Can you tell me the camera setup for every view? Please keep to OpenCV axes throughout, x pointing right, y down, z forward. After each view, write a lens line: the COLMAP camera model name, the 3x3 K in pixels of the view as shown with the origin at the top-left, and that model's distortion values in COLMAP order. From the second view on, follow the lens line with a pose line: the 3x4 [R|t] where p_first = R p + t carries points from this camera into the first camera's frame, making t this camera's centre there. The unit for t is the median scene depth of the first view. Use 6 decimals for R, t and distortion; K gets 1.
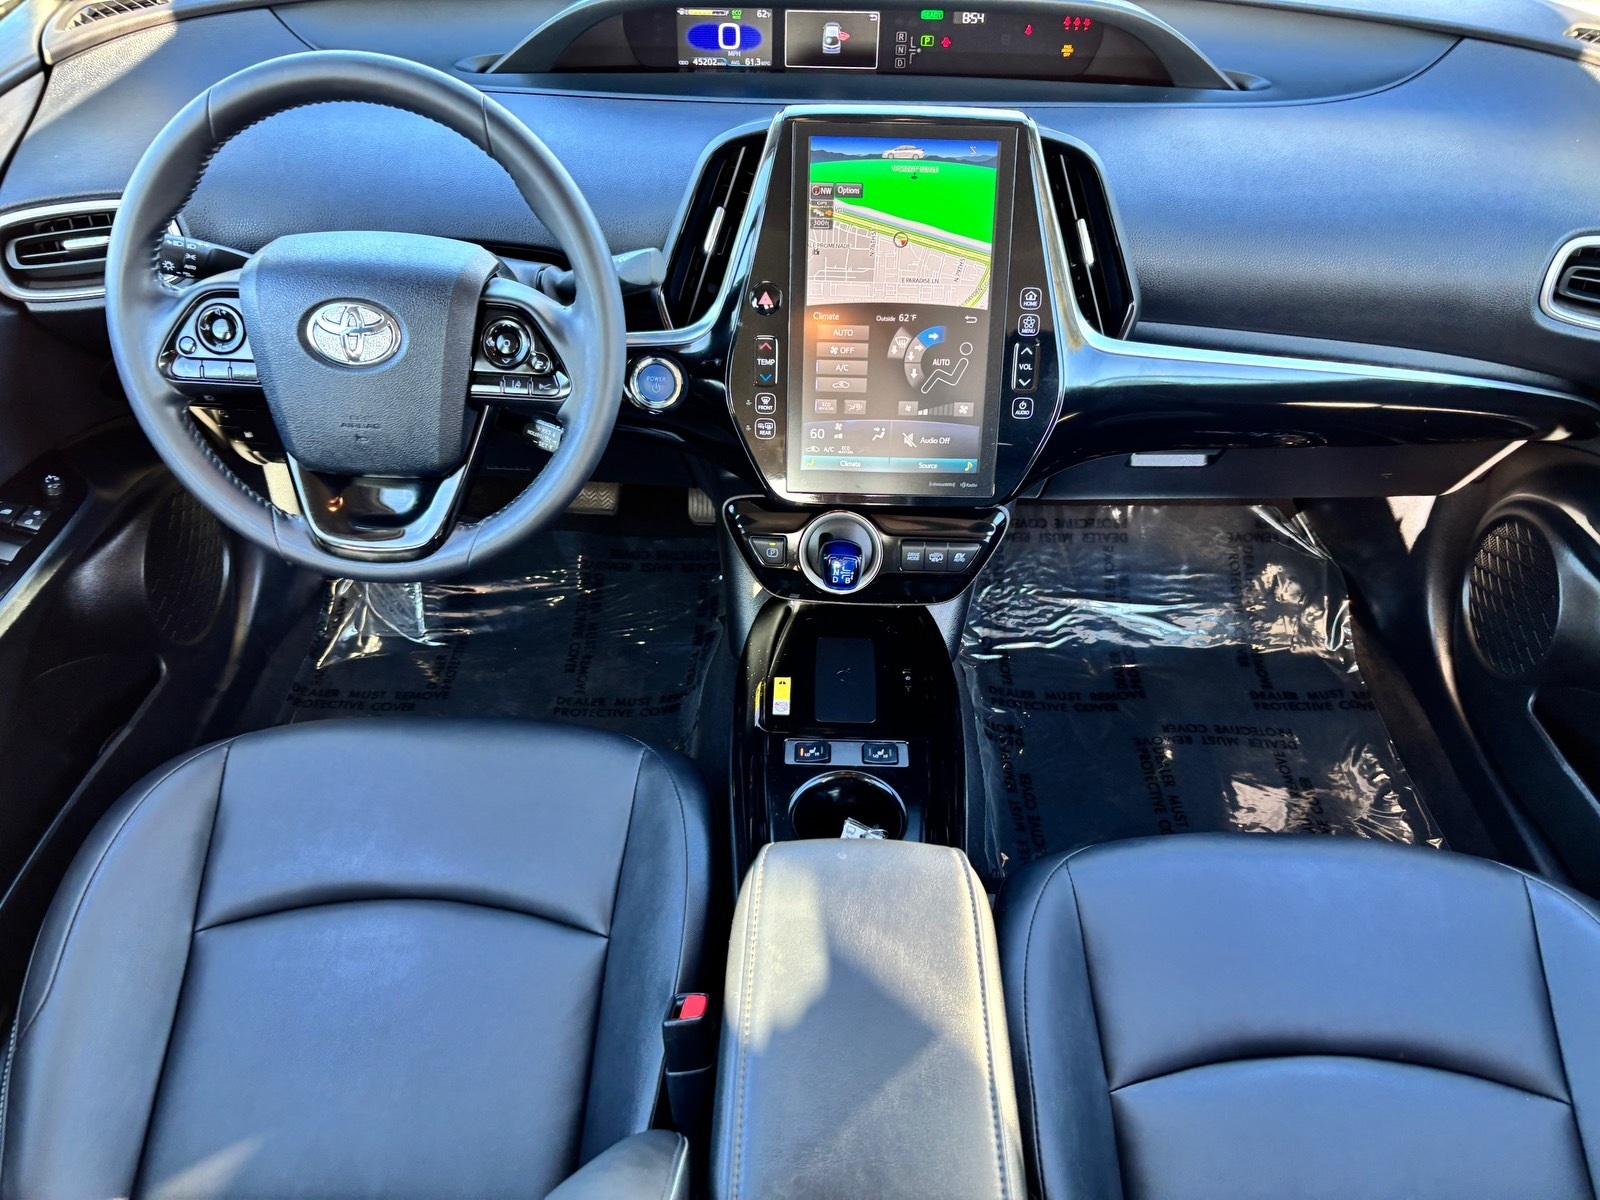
lens RADIAL K [[1220.3, 0, 801.9], [0, 1220.3, 612.3], [0, 0, 1]] dist [0.046786, -0.055373]
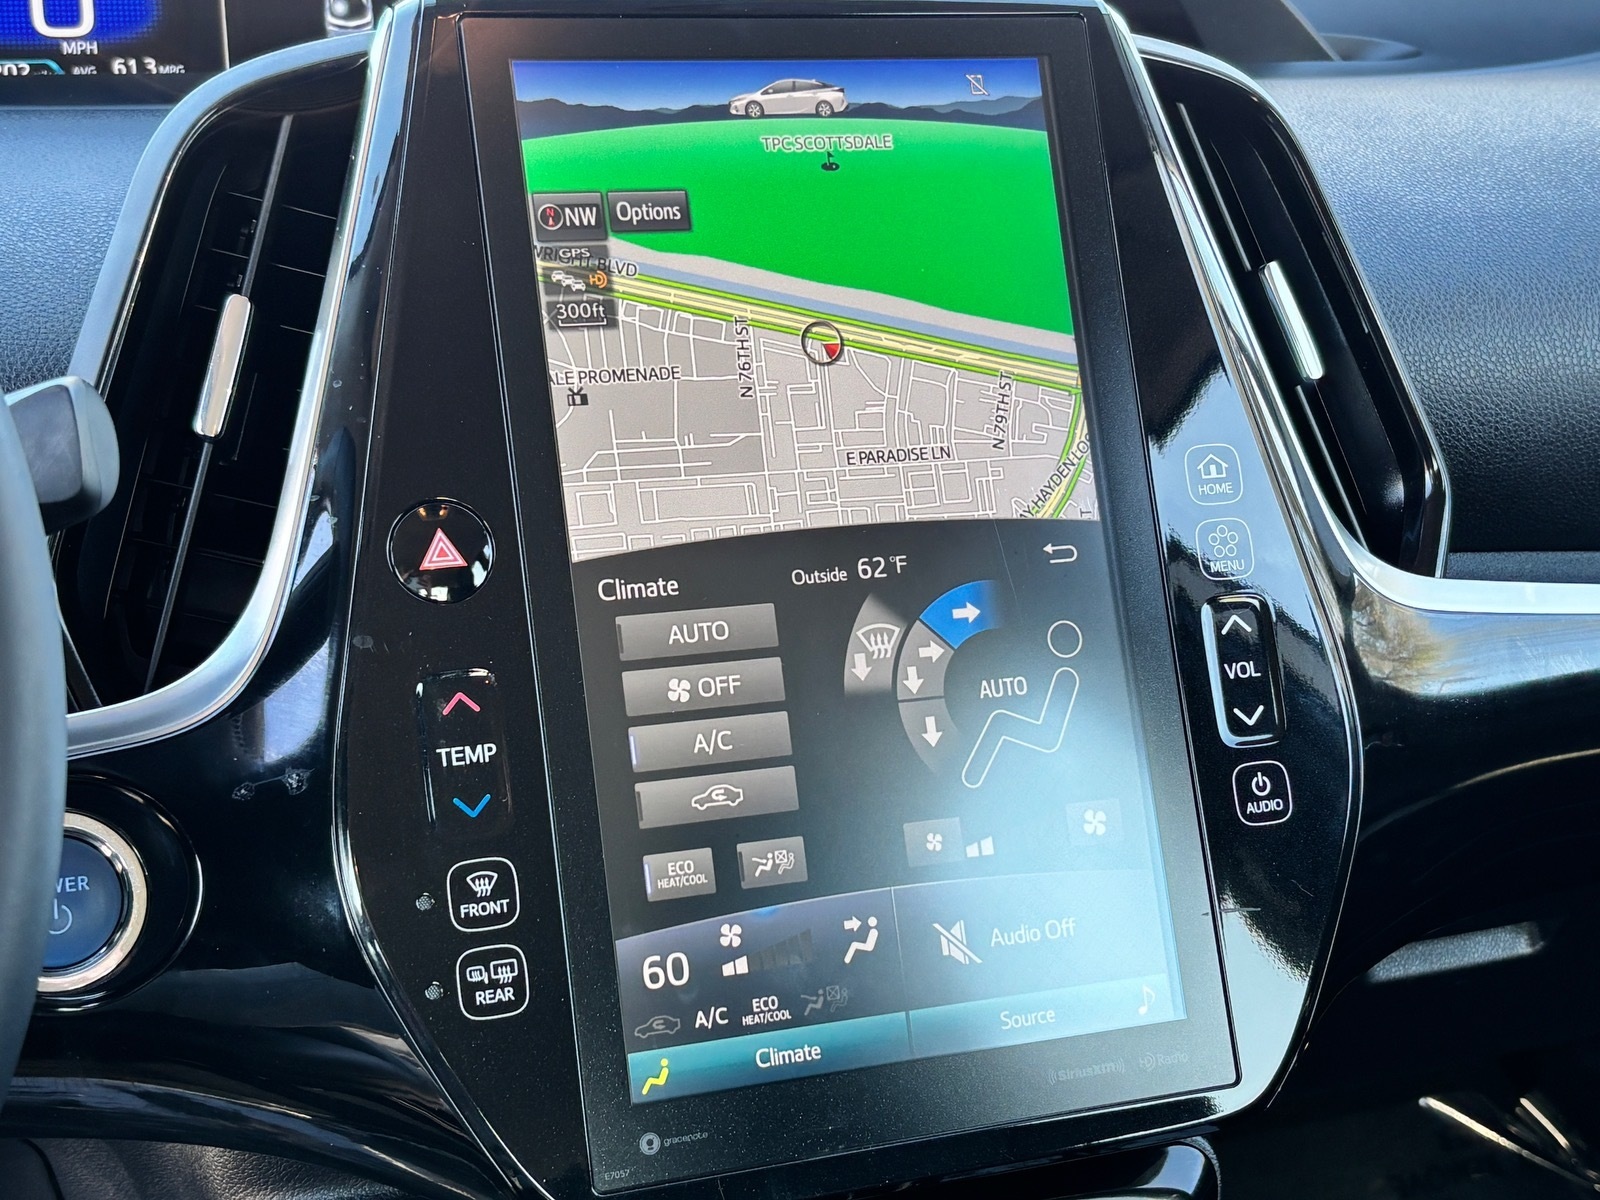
lens RADIAL K [[2397.8, 0, 788.9], [0, 2397.8, 591.7], [0, 0, 1]] dist [0.130349, 0.000000]
pose [[0.930601, -0.103434, 0.351117, -0.144852], [0.227402, 0.915041, -0.333150, -0.029561], [-0.286827, 0.389875, 0.875059, 0.428493]]
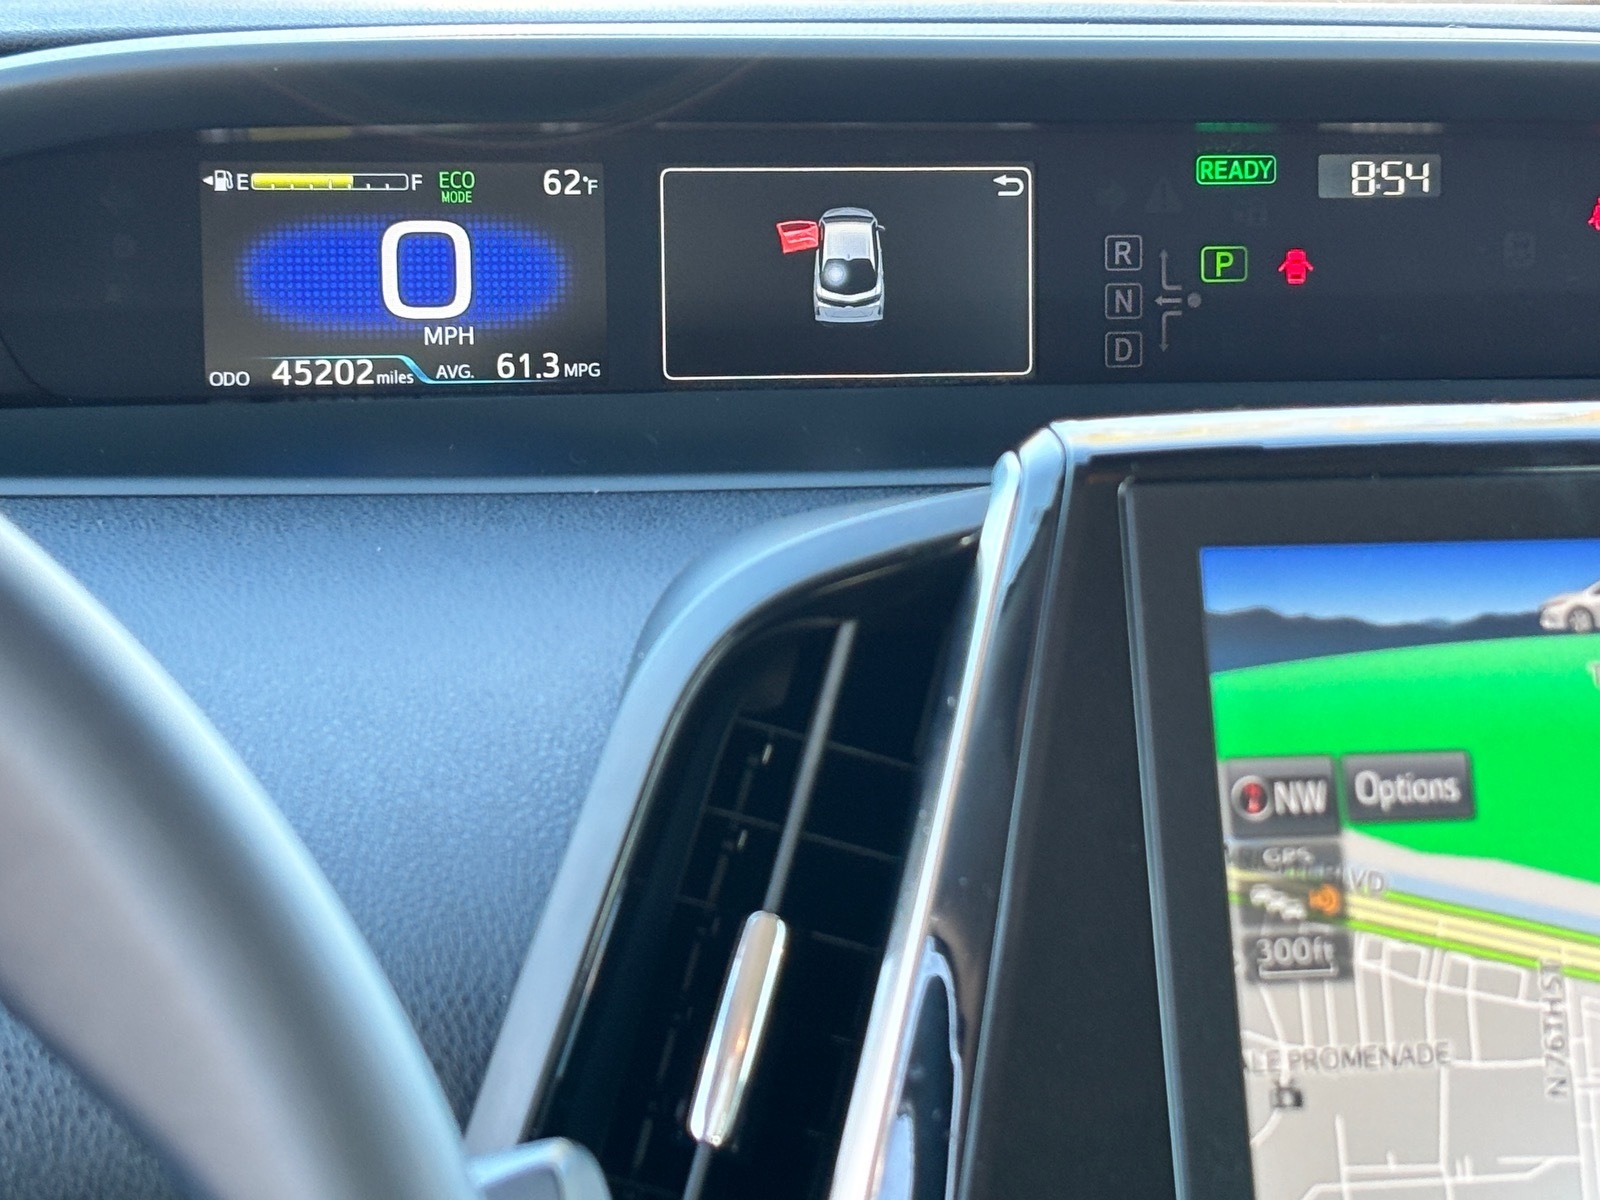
lens RADIAL K [[3688.7, 0, 836.1], [0, 3688.7, 618.6], [0, 0, 1]] dist [0.246254, 0.000000]
pose [[0.967666, -0.049206, 0.247389, -0.181974], [0.146161, 0.908727, -0.390963, -0.131139], [-0.205571, 0.414480, 0.886536, 0.423930]]
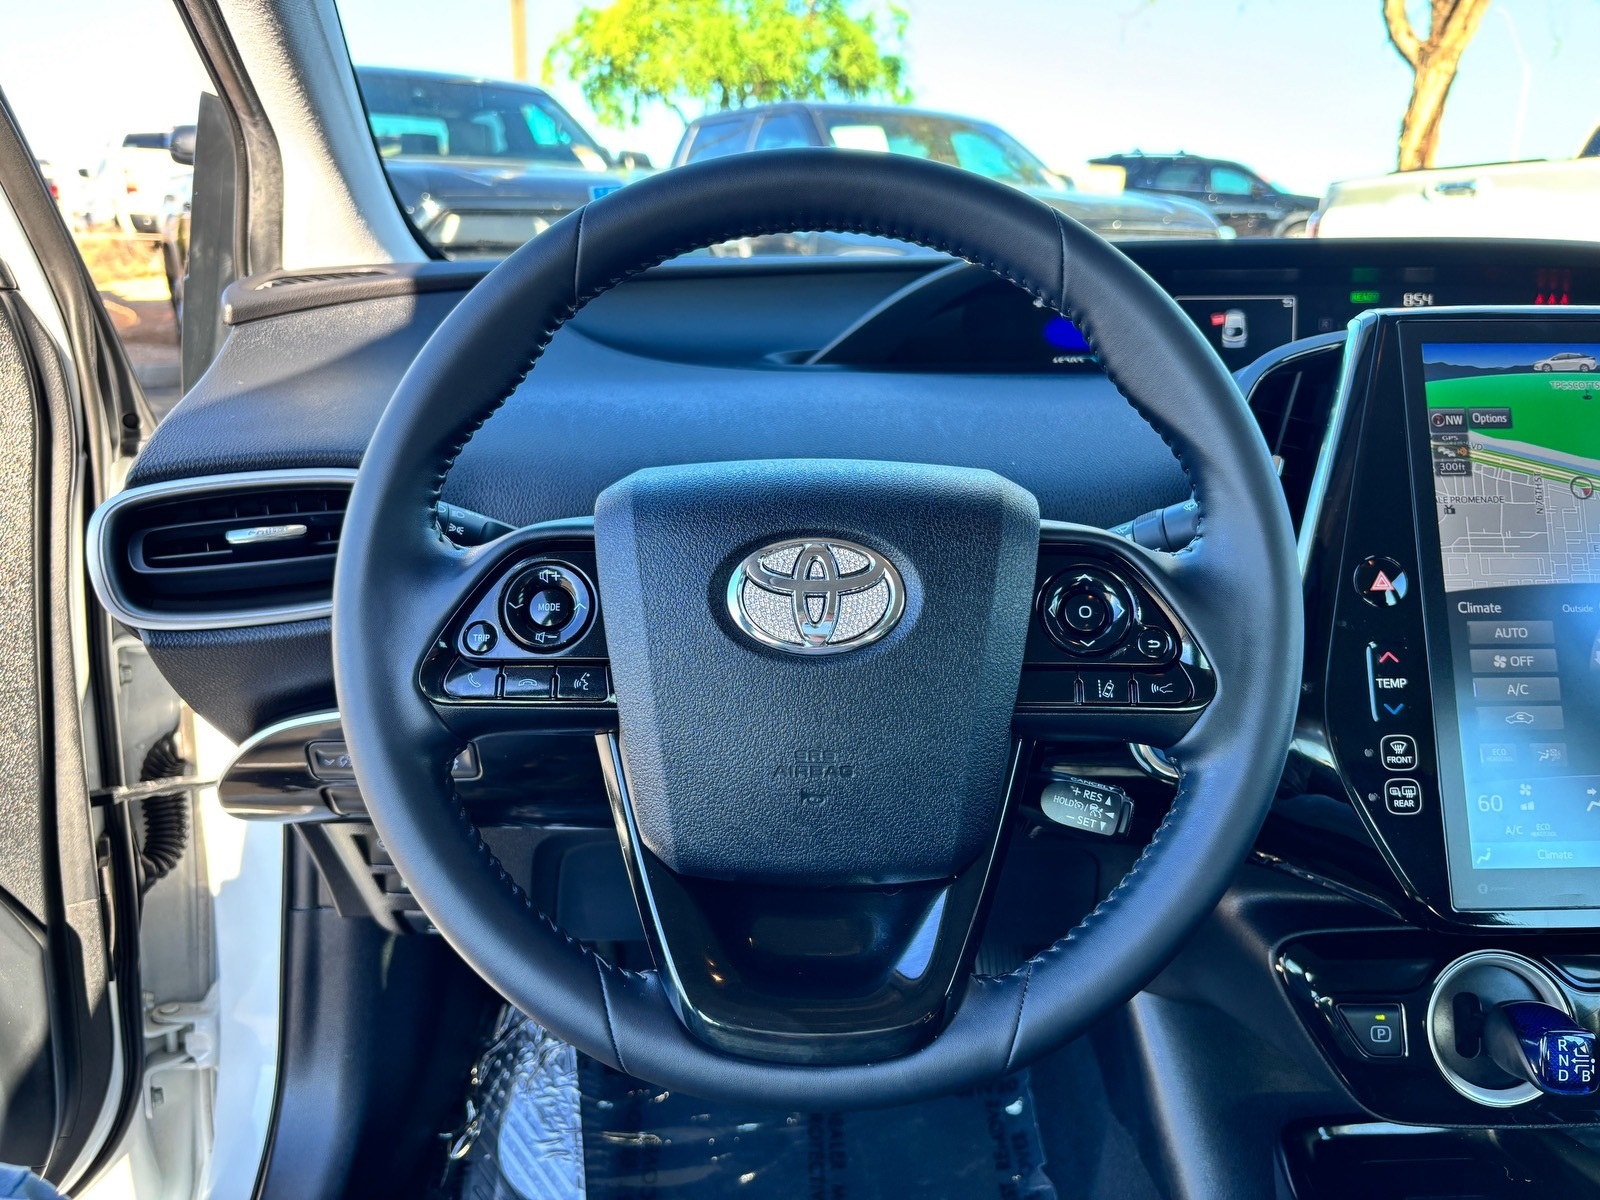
lens RADIAL K [[1220.3, 0, 793.6], [0, 1220.3, 616.1], [0, 0, 1]] dist [0.046786, -0.055373]
pose [[0.999081, -0.030179, 0.030447, -0.310743], [0.039943, 0.913224, -0.405495, -0.005777], [-0.015567, 0.406339, 0.913590, 0.420524]]
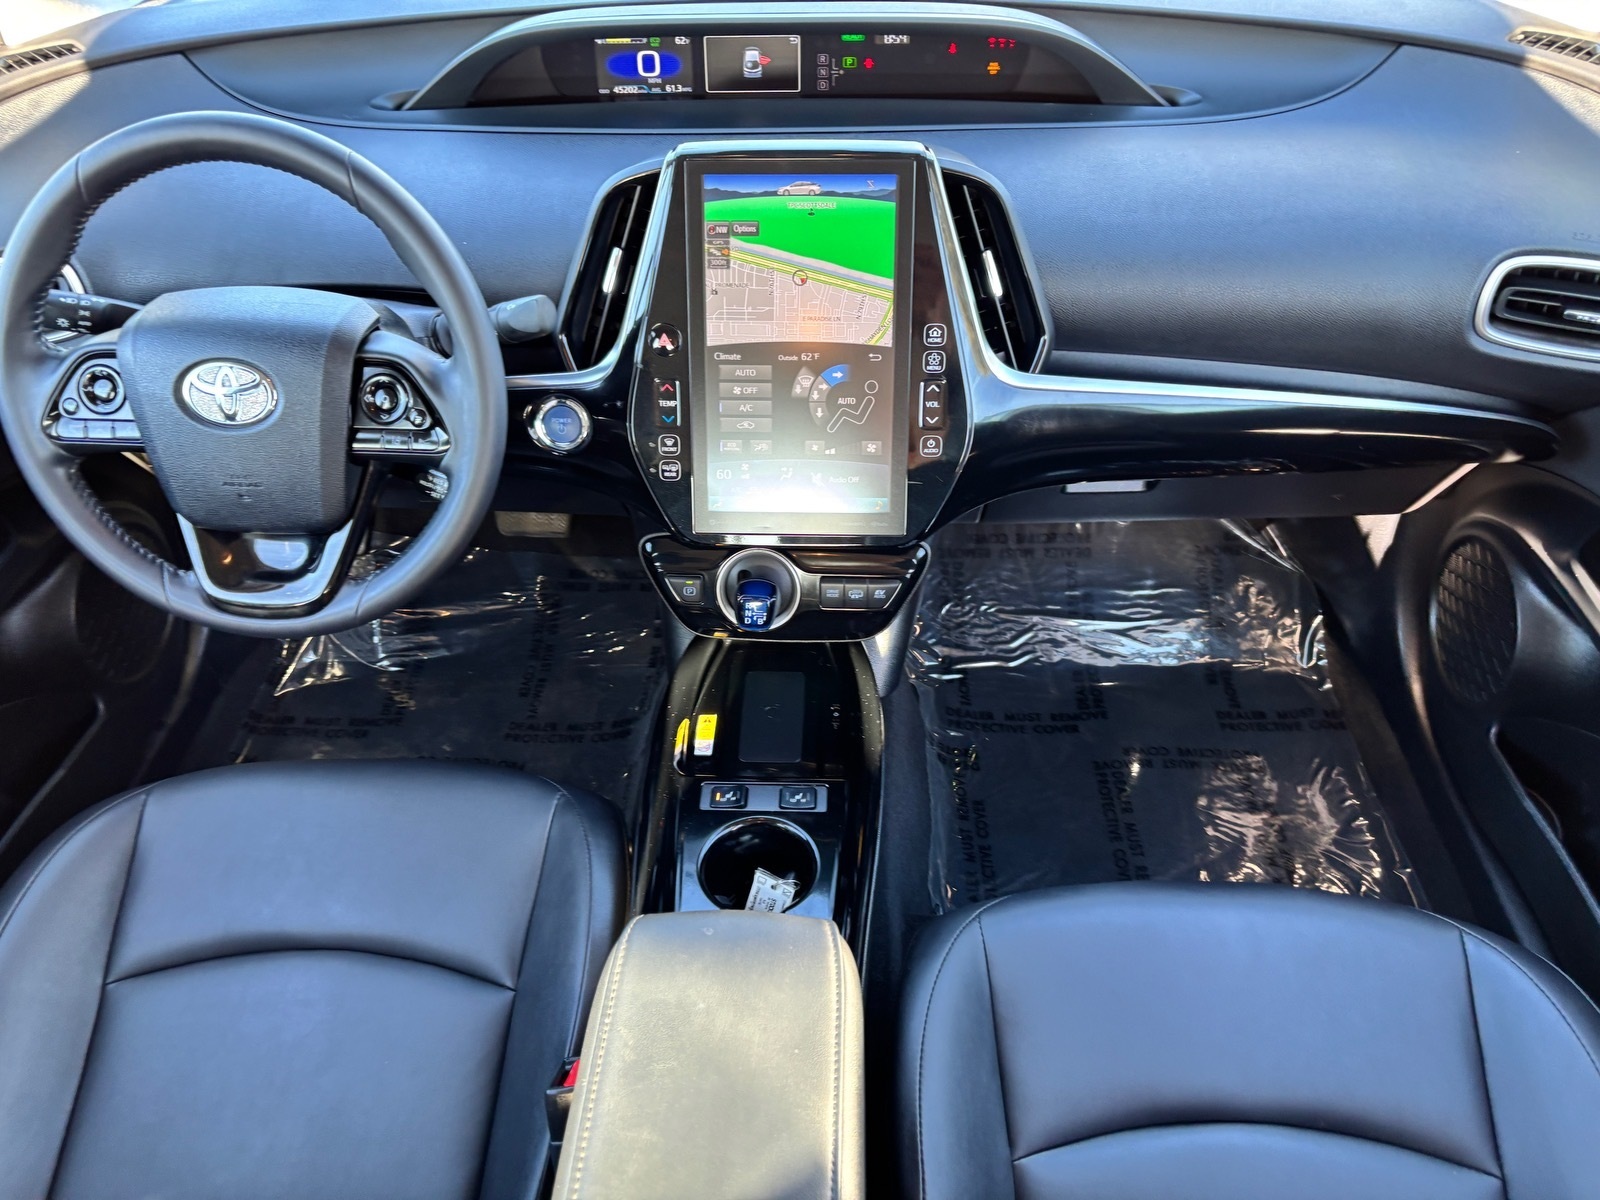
lens RADIAL K [[1220.3, 0, 788.3], [0, 1220.3, 590.5], [0, 0, 1]] dist [0.046786, -0.055373]
pose [[0.998963, -0.012317, -0.043834, 0.101196], [0.012289, 0.999924, -0.000907, -0.048930], [0.043842, 0.000367, 0.999038, 0.022987]]
